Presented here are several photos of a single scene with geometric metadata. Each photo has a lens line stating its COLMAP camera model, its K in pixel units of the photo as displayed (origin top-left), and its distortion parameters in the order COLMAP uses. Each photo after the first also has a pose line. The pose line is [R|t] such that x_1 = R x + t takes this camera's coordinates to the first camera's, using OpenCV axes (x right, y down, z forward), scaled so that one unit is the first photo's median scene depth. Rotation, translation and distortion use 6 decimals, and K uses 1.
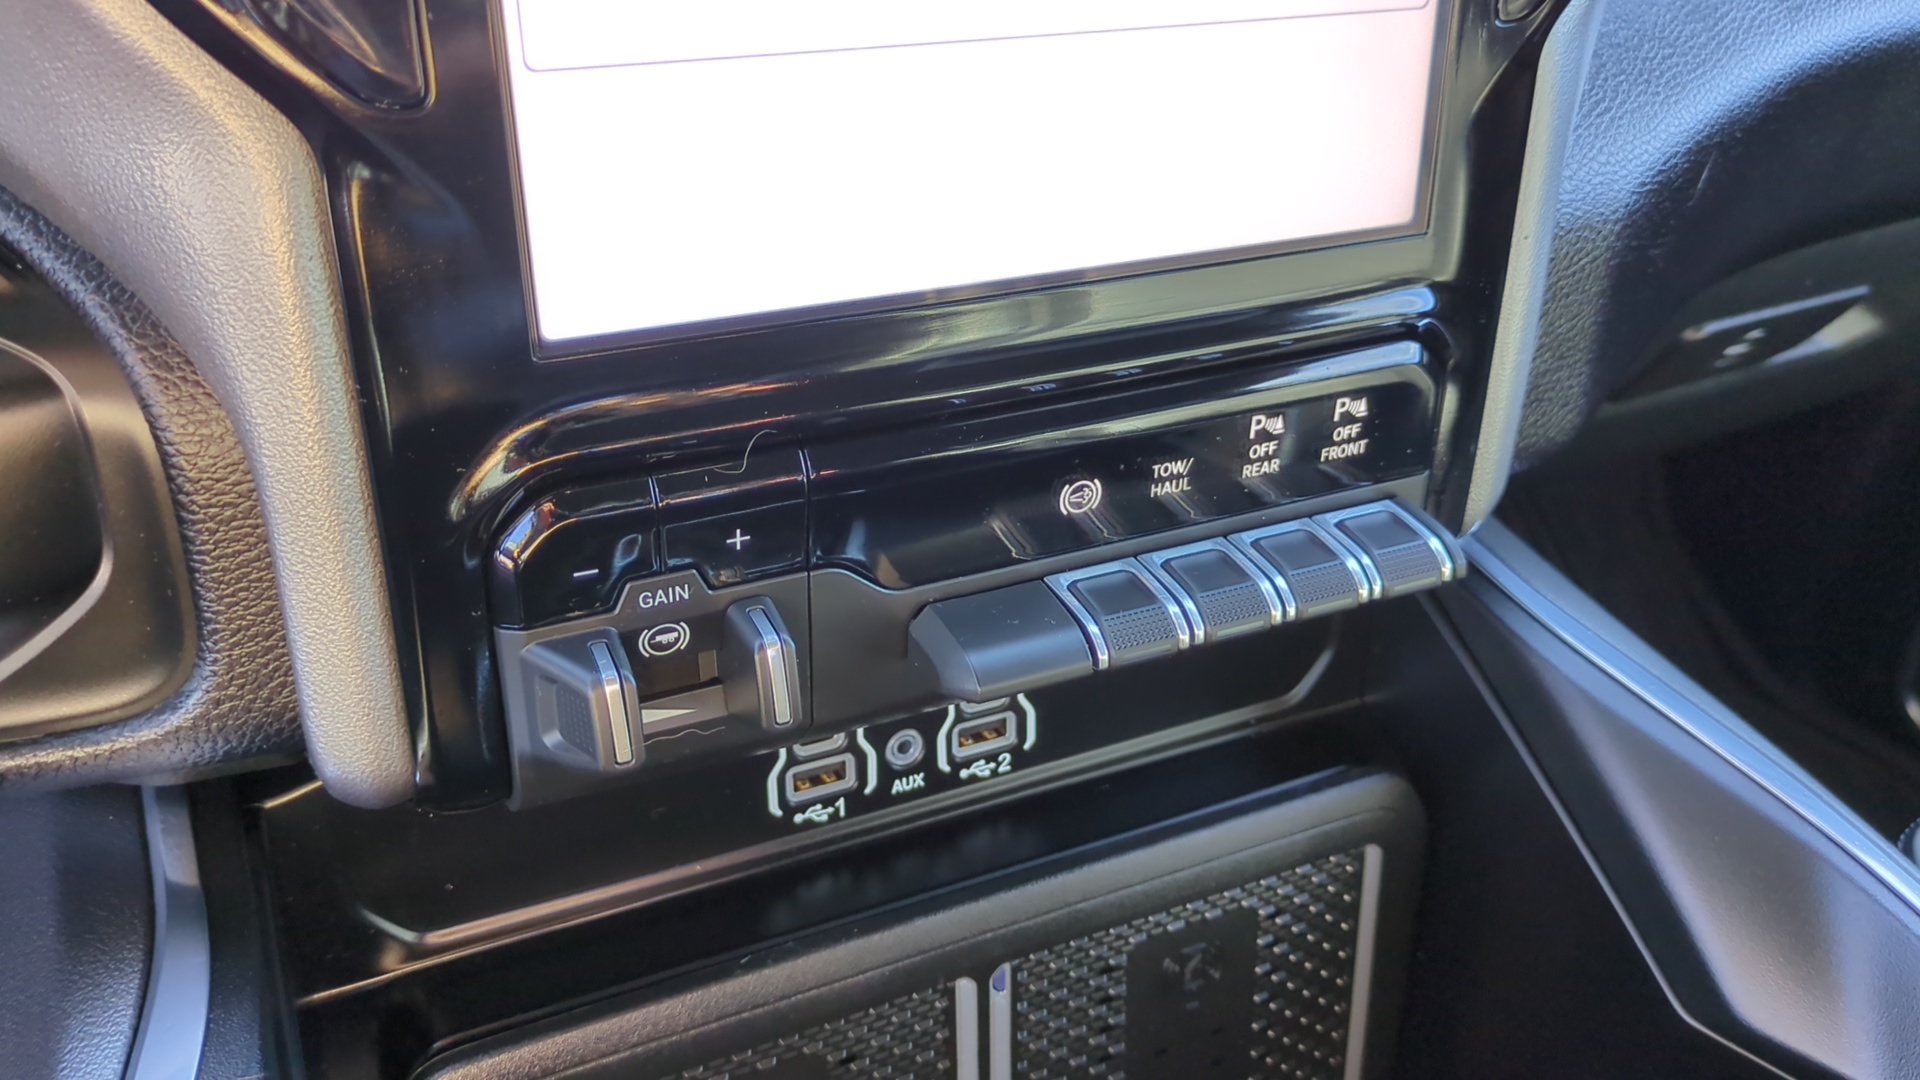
lens RADIAL K [[1635.6, 0, 960.0], [0, 1635.6, 540.0], [0, 0, 1]] dist [0.026231, -0.008454]
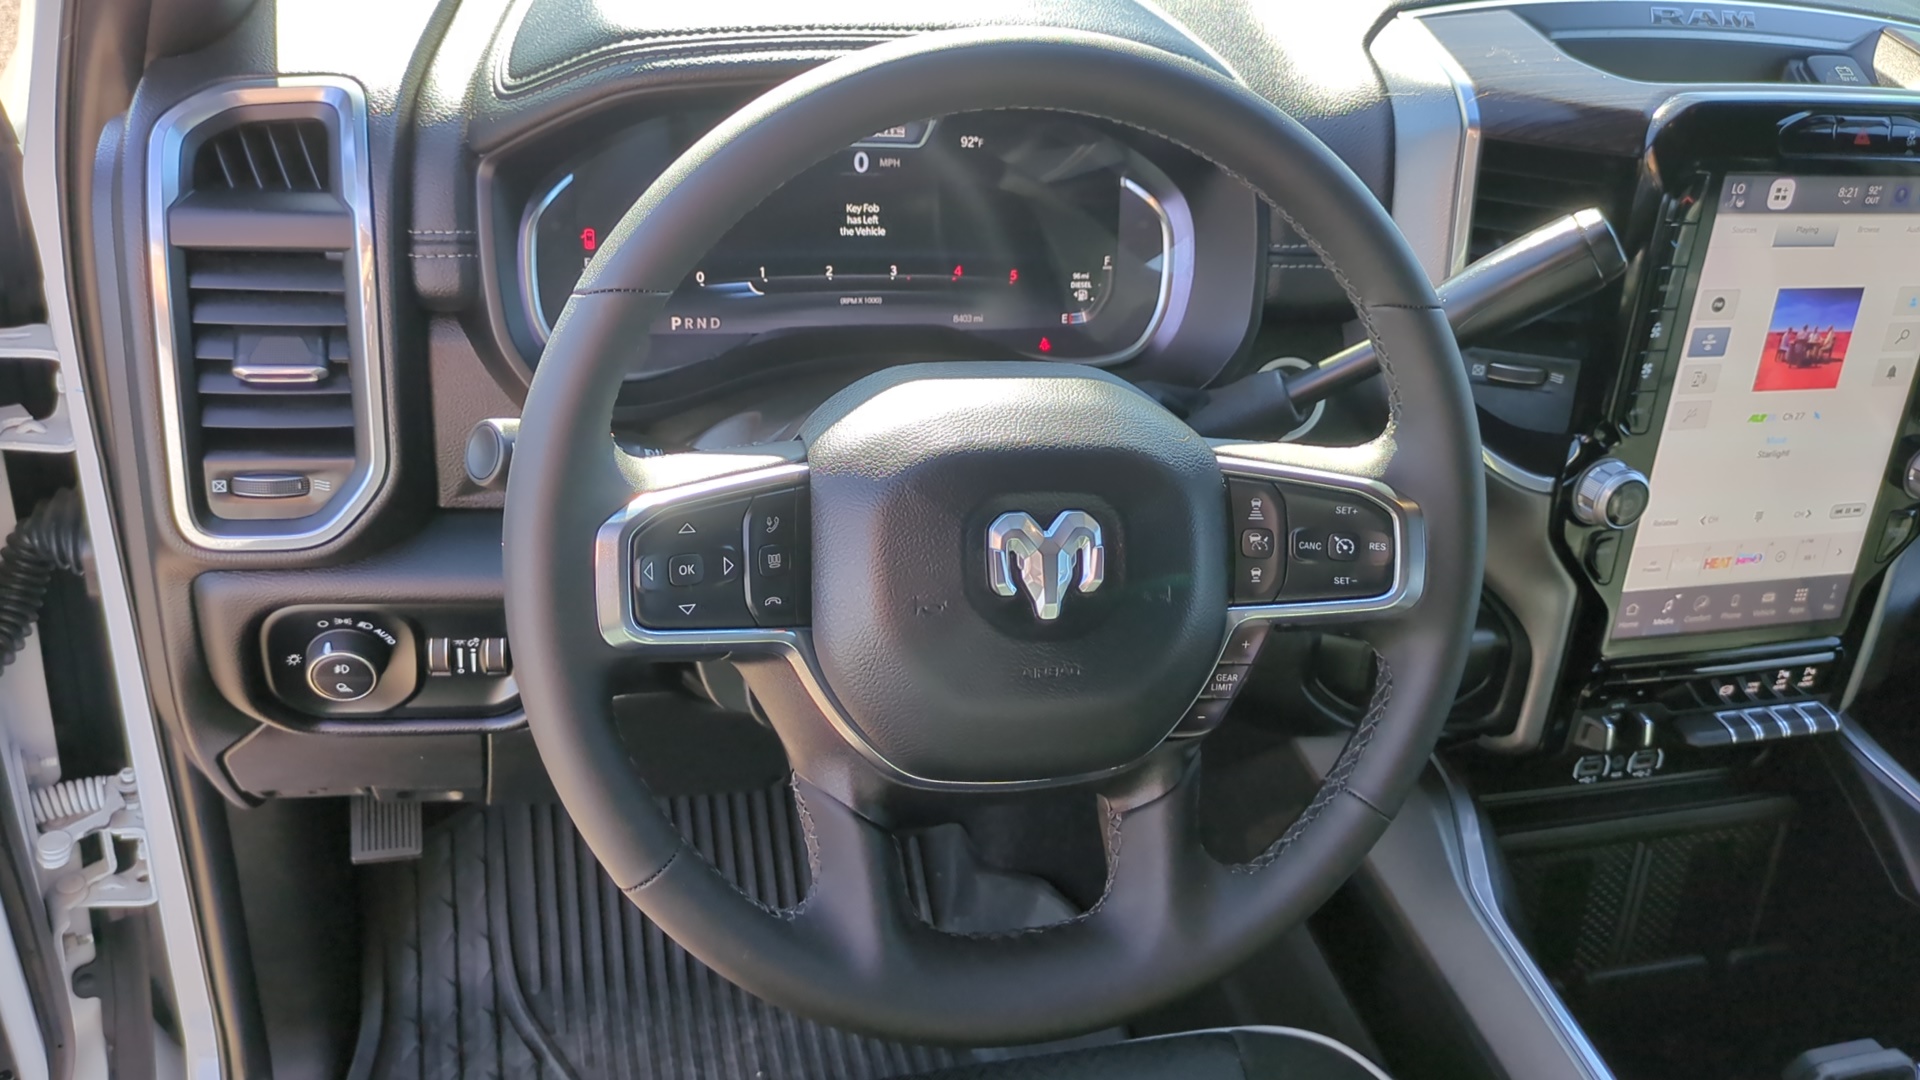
lens RADIAL K [[1615.2, 0, 960.0], [0, 1615.2, 540.0], [0, 0, 1]] dist [0.009269, -0.001556]
pose [[0.985357, 0.120270, -0.120858, -1.029936], [-0.124068, 0.991974, -0.024386, -0.052426], [0.116955, 0.039023, 0.992370, -2.296379]]
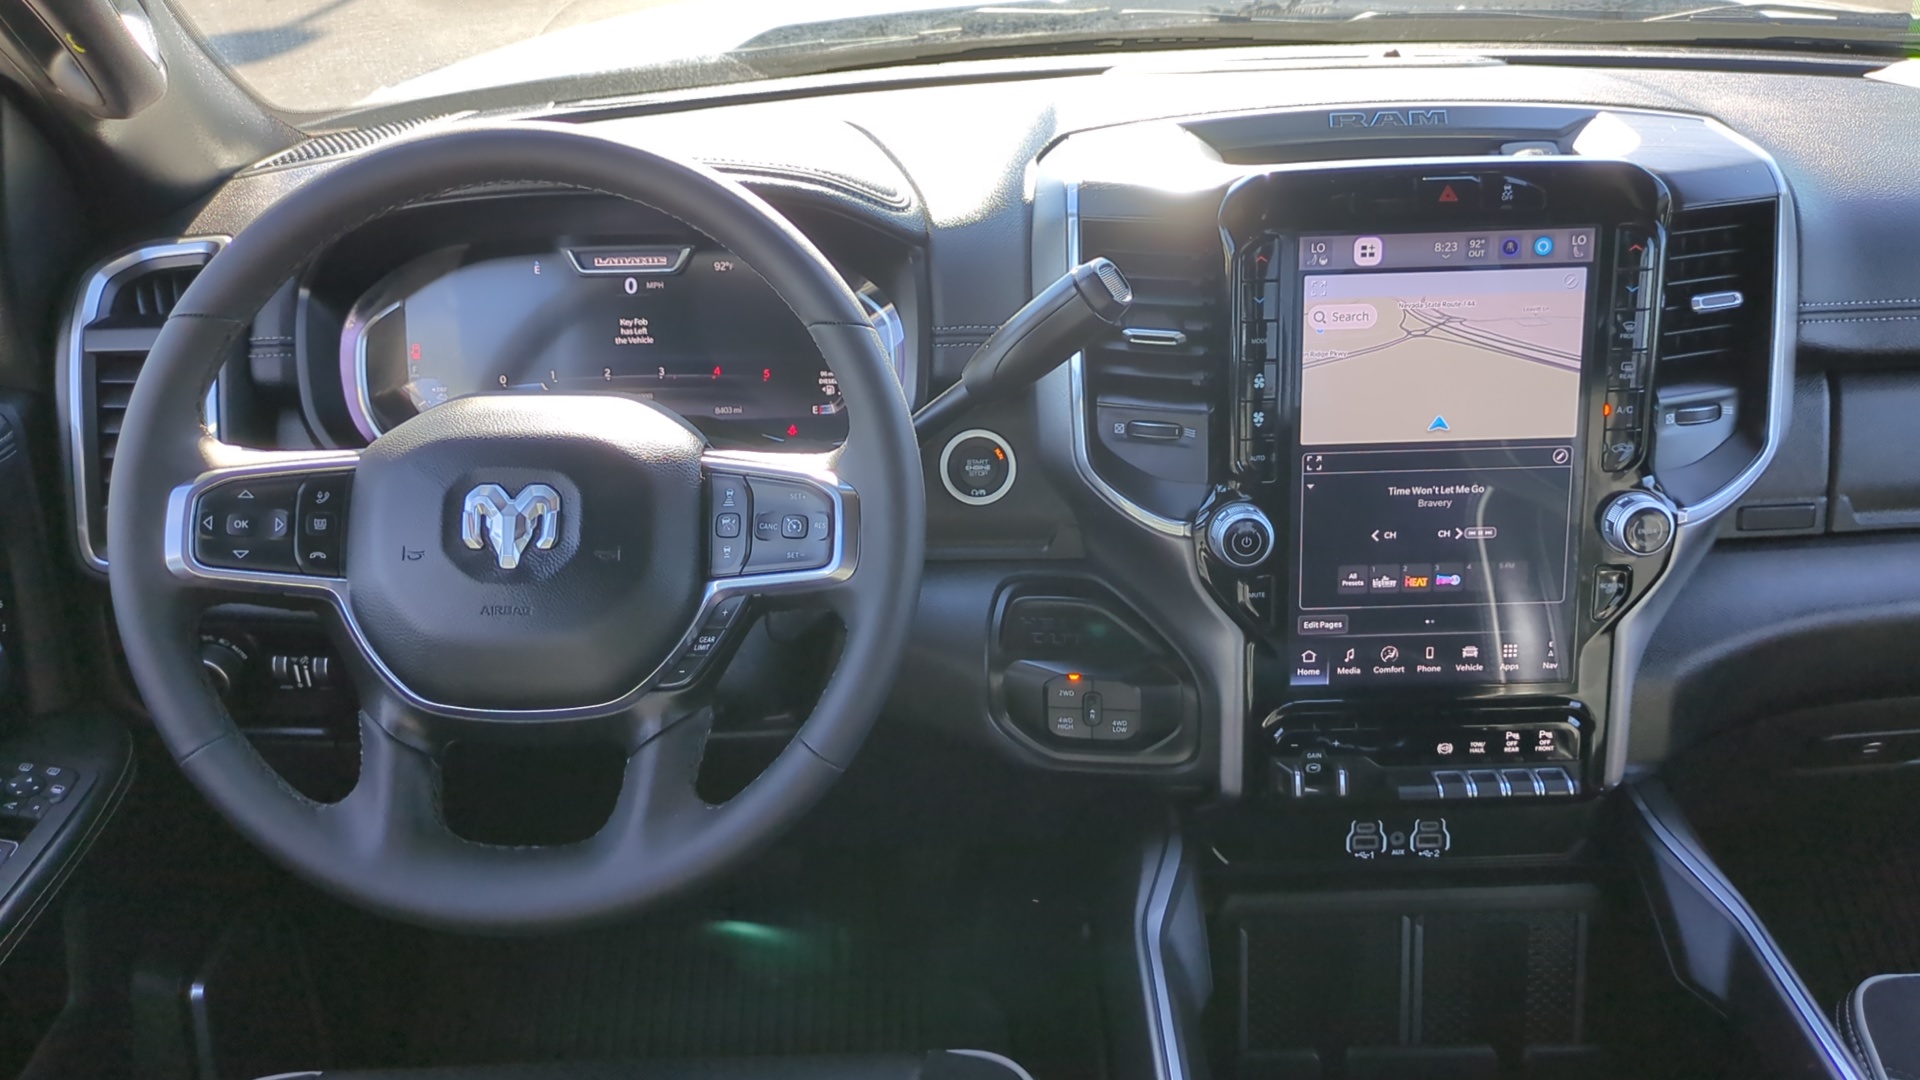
lens RADIAL K [[1629.0, 0, 960.0], [0, 1629.0, 540.0], [0, 0, 1]] dist [0.028138, -0.007801]
pose [[0.900571, 0.075509, -0.428102, 0.540992], [-0.157267, 0.974686, -0.158918, 0.228425], [0.405265, 0.210443, 0.889648, -2.292114]]
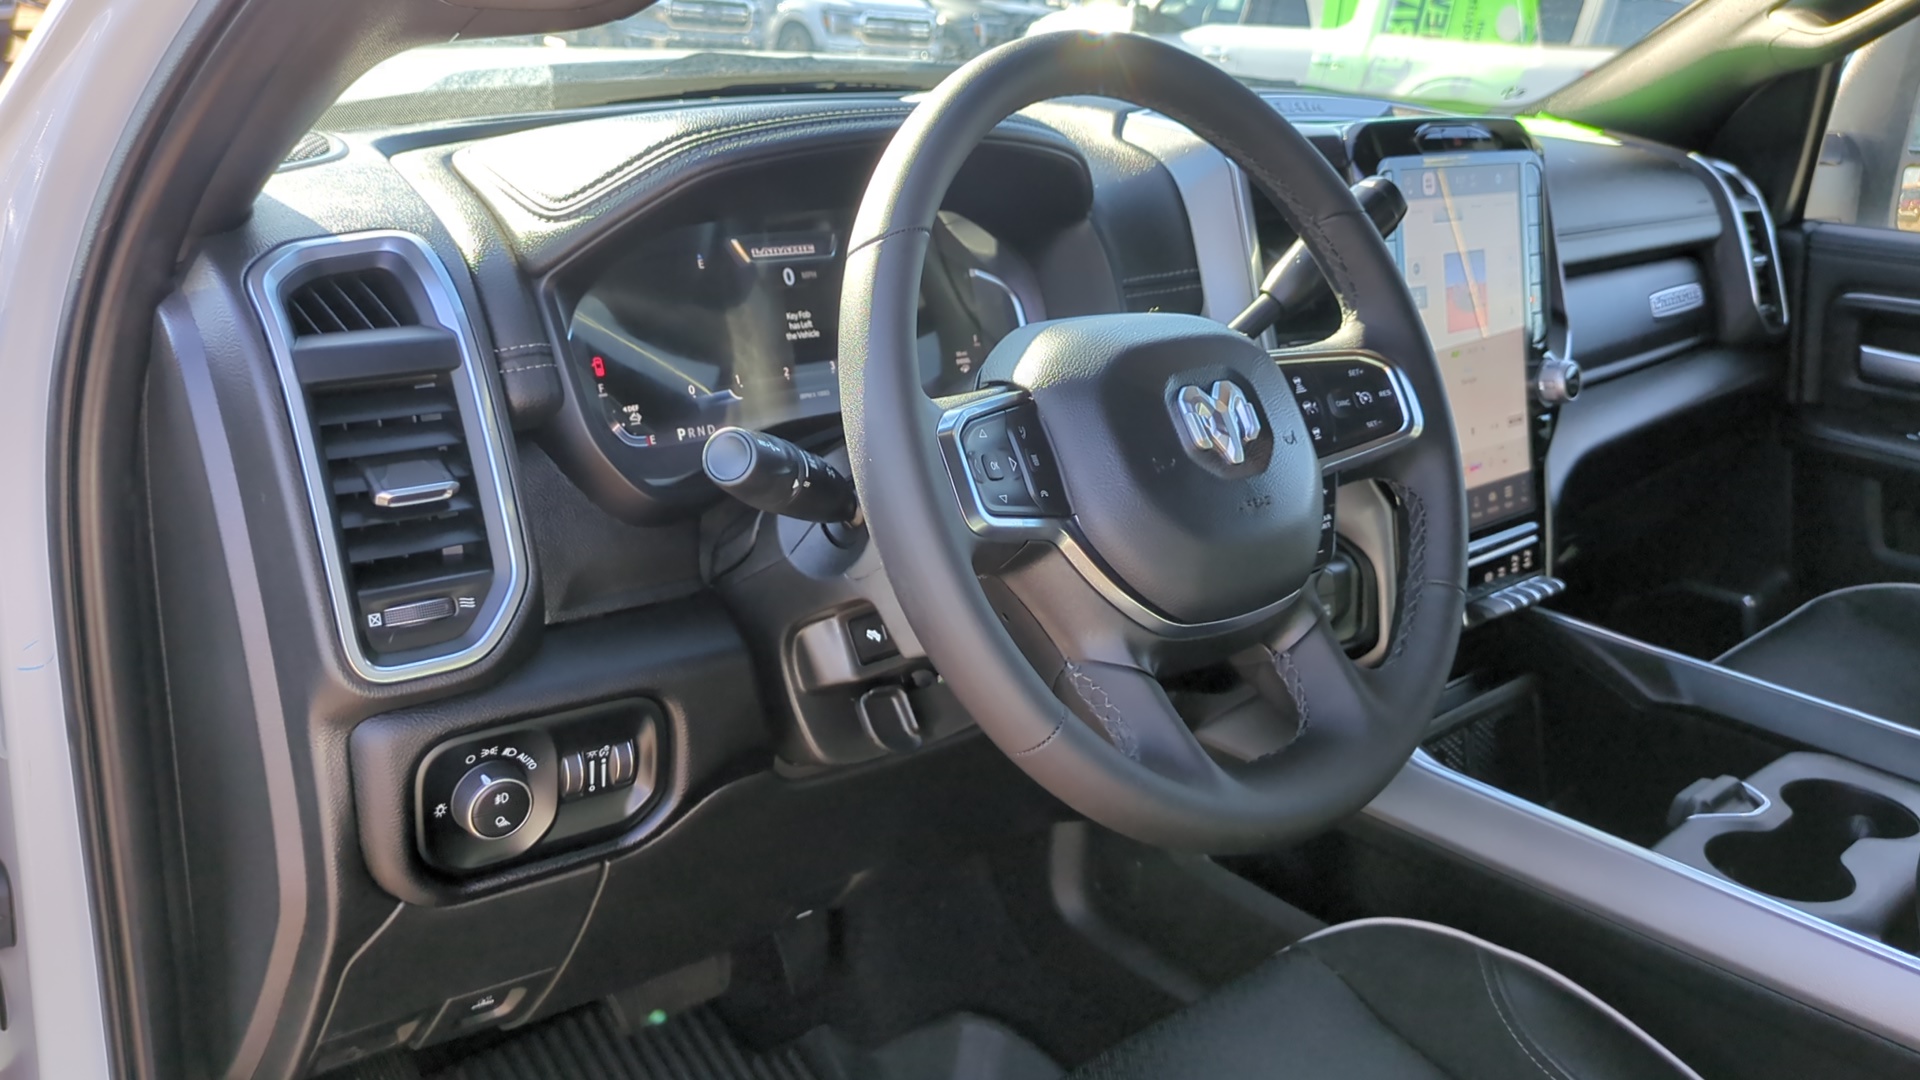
lens RADIAL K [[1635.6, 0, 960.0], [0, 1635.6, 540.0], [0, 0, 1]] dist [0.026231, -0.008454]
pose [[0.949900, -0.143148, 0.277845, -2.243167], [0.215589, 0.943713, -0.250853, 0.612984], [-0.226297, 0.298185, 0.927295, -2.479131]]
